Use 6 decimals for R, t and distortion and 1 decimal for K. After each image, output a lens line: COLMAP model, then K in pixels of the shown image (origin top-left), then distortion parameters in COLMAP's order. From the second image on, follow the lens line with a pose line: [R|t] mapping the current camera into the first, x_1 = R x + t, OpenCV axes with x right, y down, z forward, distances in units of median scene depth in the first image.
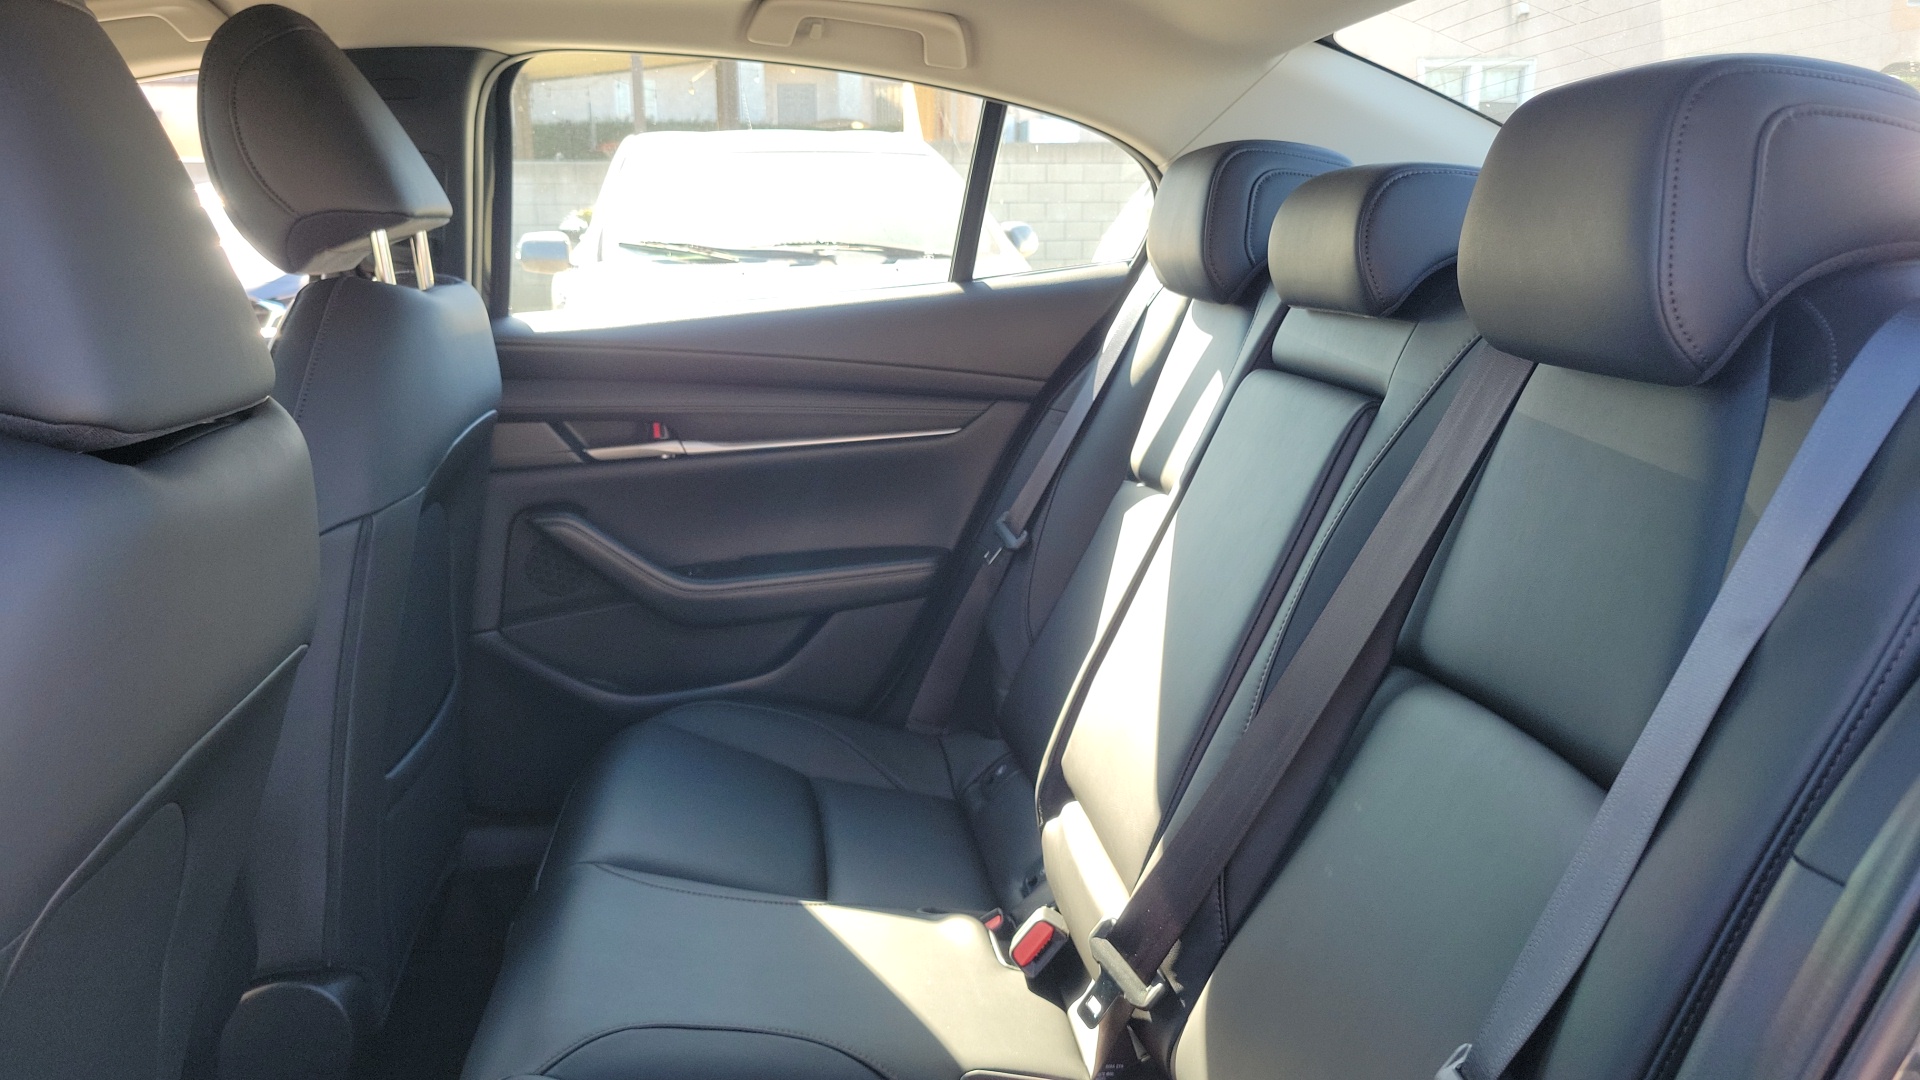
lens RADIAL K [[1528.6, 0, 938.4], [0, 1528.6, 542.6], [0, 0, 1]] dist [0.007432, -0.004492]
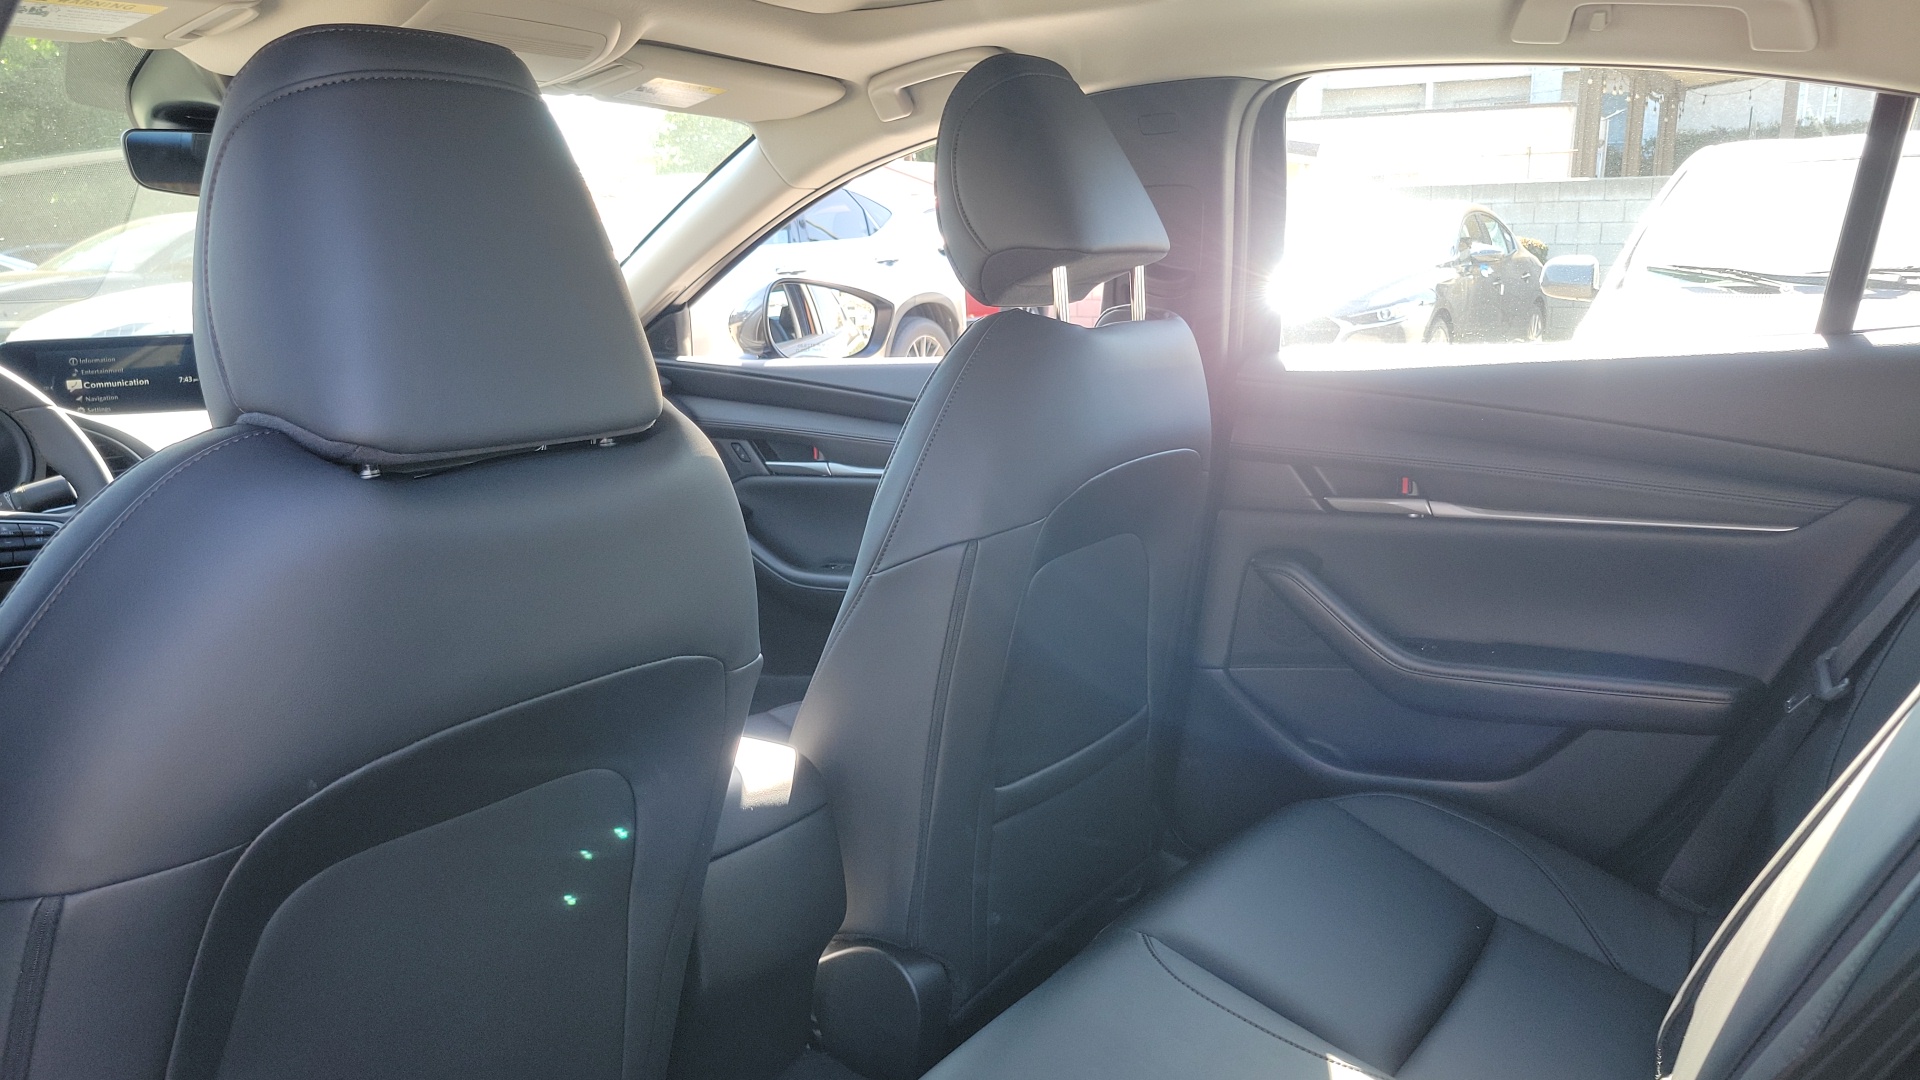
lens RADIAL K [[1476.5, 0, 960.0], [0, 1476.5, 540.0], [0, 0, 1]] dist [0.023325, -0.001788]
pose [[0.722808, 0.136654, -0.677402, 0.220326], [-0.139679, 0.988911, 0.050454, -0.048965], [0.676785, 0.058150, 0.733881, 0.185188]]
